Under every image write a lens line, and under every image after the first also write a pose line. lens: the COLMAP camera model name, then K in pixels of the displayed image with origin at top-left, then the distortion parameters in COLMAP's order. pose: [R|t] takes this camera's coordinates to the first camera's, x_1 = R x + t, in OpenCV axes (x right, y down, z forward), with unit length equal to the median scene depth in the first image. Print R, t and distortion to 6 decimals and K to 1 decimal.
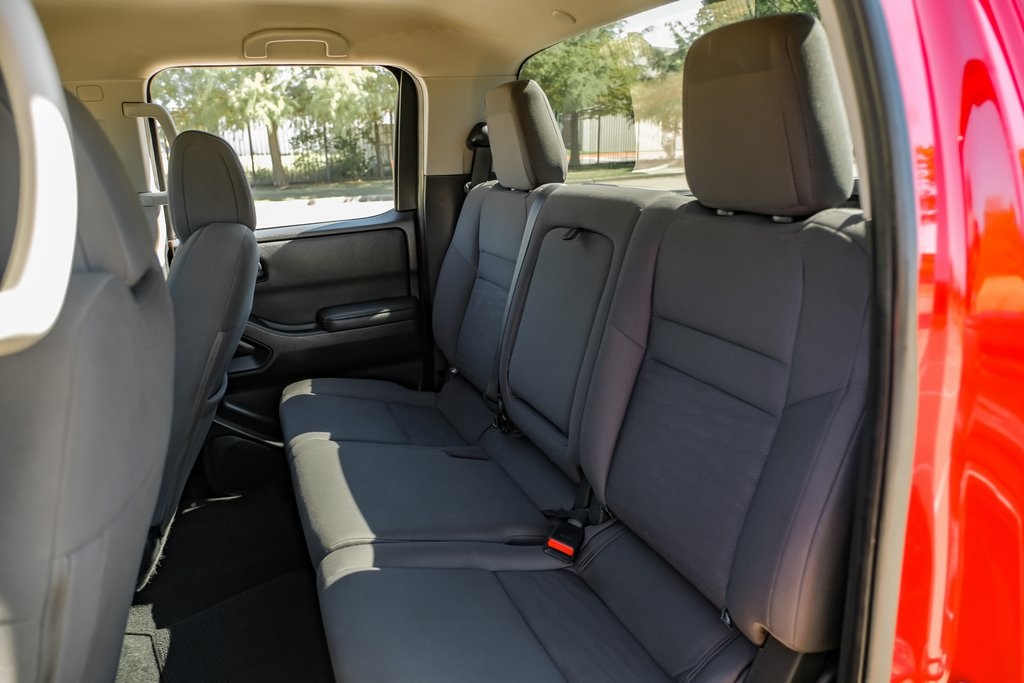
lens RADIAL K [[704.5, 0, 509.0], [0, 704.5, 327.2], [0, 0, 1]] dist [-0.006383, -0.000617]
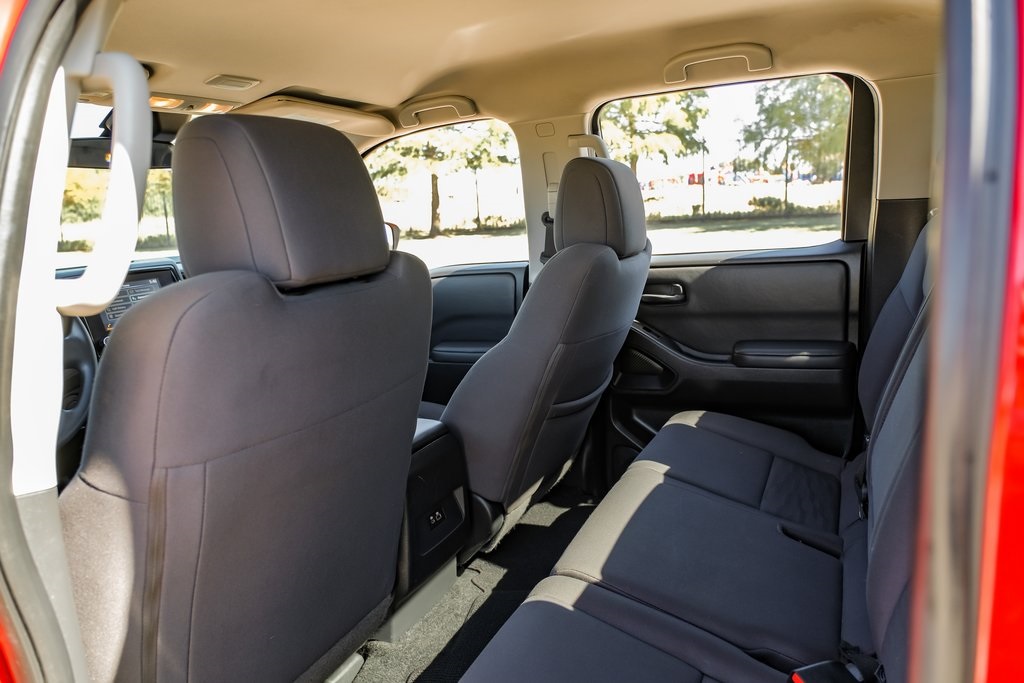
lens RADIAL K [[705.9, 0, 512.0], [0, 705.9, 341.5], [0, 0, 1]] dist [-0.002054, 0.000043]
pose [[0.682011, 0.145120, -0.716799, 0.207855], [-0.157529, 0.986258, 0.049790, -0.025440], [0.714174, 0.078959, 0.695500, 0.132301]]
